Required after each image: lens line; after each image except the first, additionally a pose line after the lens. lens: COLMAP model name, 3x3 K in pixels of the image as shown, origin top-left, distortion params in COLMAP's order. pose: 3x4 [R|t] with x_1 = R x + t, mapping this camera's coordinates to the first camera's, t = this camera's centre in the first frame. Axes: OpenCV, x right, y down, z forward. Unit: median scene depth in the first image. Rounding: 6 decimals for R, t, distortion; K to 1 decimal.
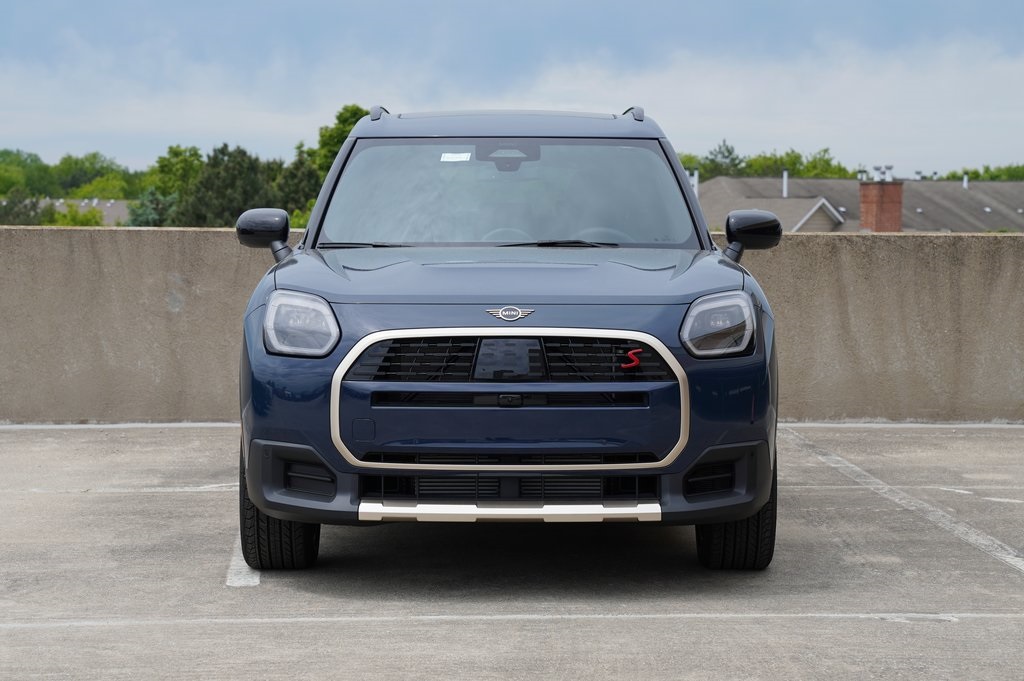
lens RADIAL K [[2212.1, 0, 512.1], [0, 2212.1, 340.6], [0, 0, 1]] dist [0.069623, 0.000000]
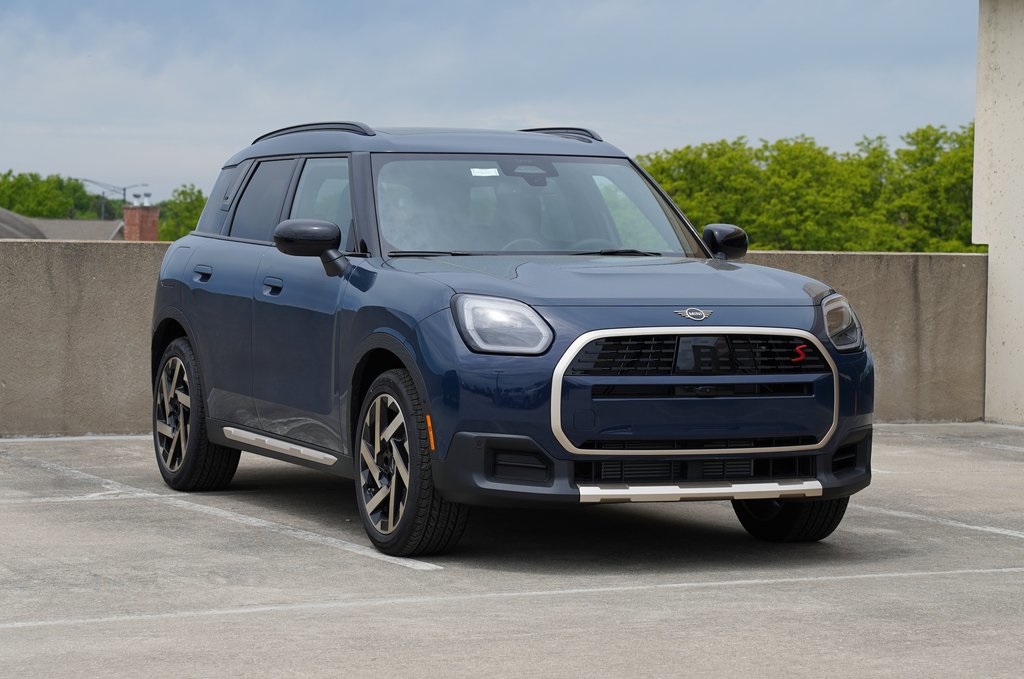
lens RADIAL K [[2212.1, 0, 511.9], [0, 2212.1, 339.3], [0, 0, 1]] dist [0.069623, 0.000000]
pose [[0.960681, -0.008835, 0.277514, -0.402334], [0.010587, 0.999932, -0.004813, 0.004906], [-0.277453, 0.007562, 0.960709, -0.049223]]
